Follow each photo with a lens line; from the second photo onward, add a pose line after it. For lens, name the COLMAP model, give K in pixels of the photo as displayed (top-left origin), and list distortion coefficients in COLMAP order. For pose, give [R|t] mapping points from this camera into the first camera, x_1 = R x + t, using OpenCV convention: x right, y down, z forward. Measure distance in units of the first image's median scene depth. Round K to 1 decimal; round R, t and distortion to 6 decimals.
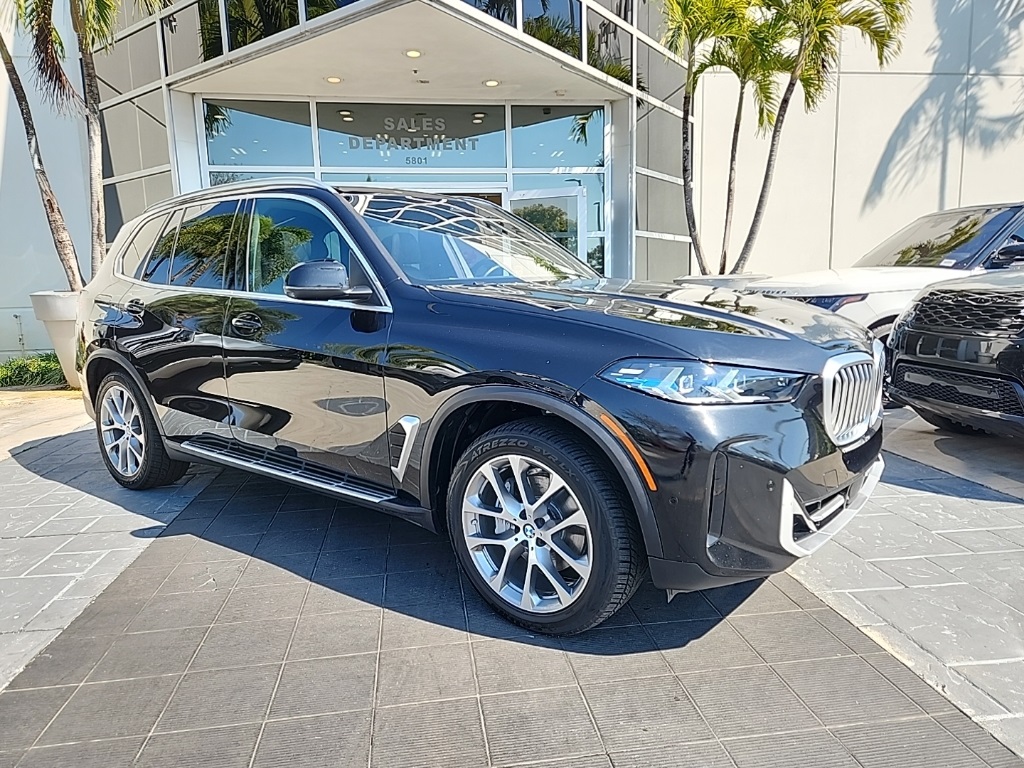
lens RADIAL K [[679.9, 0, 507.6], [0, 679.9, 382.5], [0, 0, 1]] dist [0.088584, -0.065825]
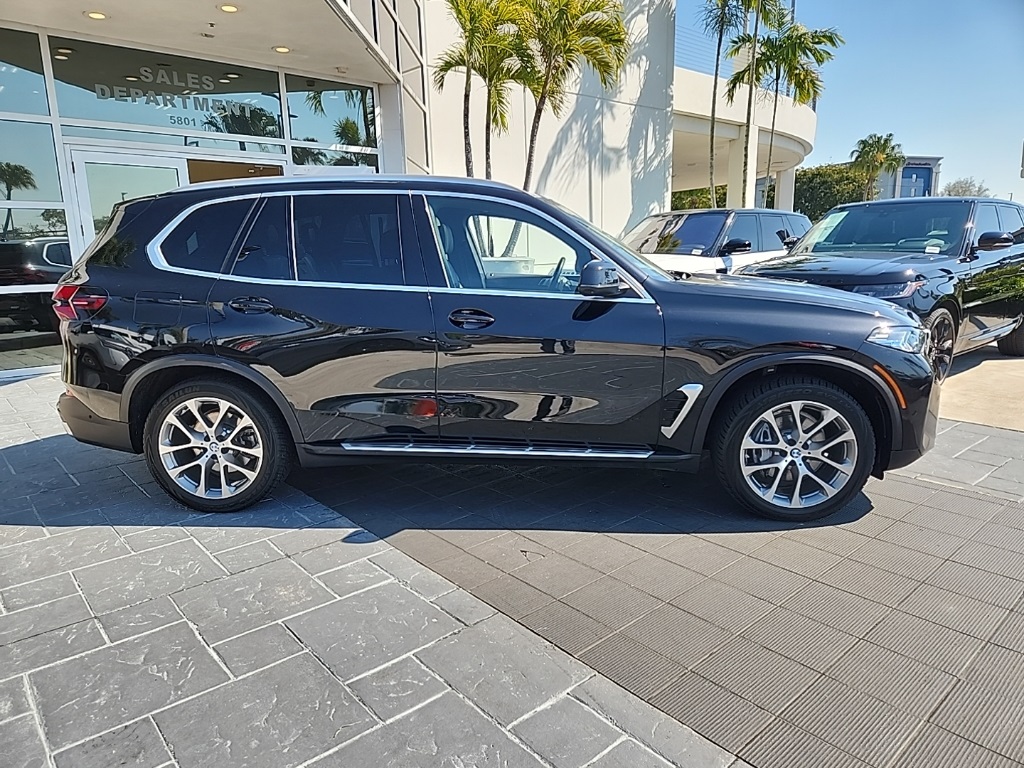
lens RADIAL K [[679.9, 0, 507.6], [0, 679.9, 382.5], [0, 0, 1]] dist [0.088584, -0.065825]
pose [[0.832766, -0.098745, 0.544748, -1.058853], [0.077110, 0.995062, 0.062493, -0.056530], [-0.548229, -0.010036, 0.836268, 0.107127]]
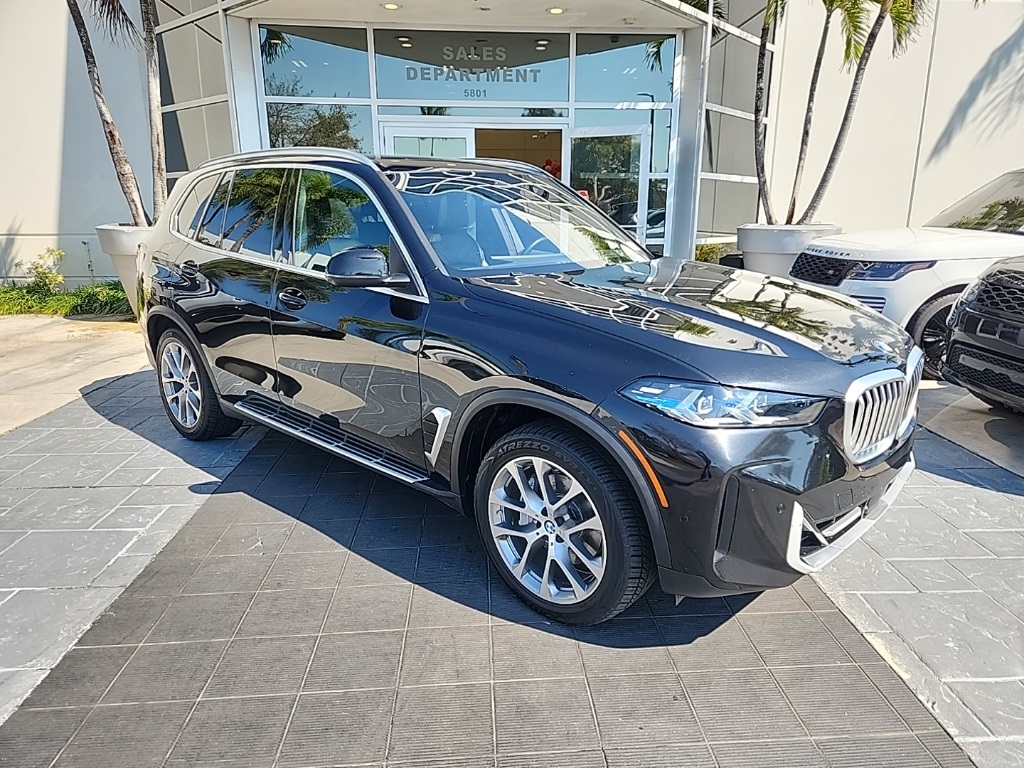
lens RADIAL K [[684.4, 0, 527.0], [0, 684.4, 385.1], [0, 0, 1]] dist [0.088777, -0.065984]
pose [[0.997553, 0.042255, -0.055703, 0.039505], [-0.035802, 0.993047, 0.112144, -0.099896], [0.060054, -0.109876, 0.992129, -0.023087]]
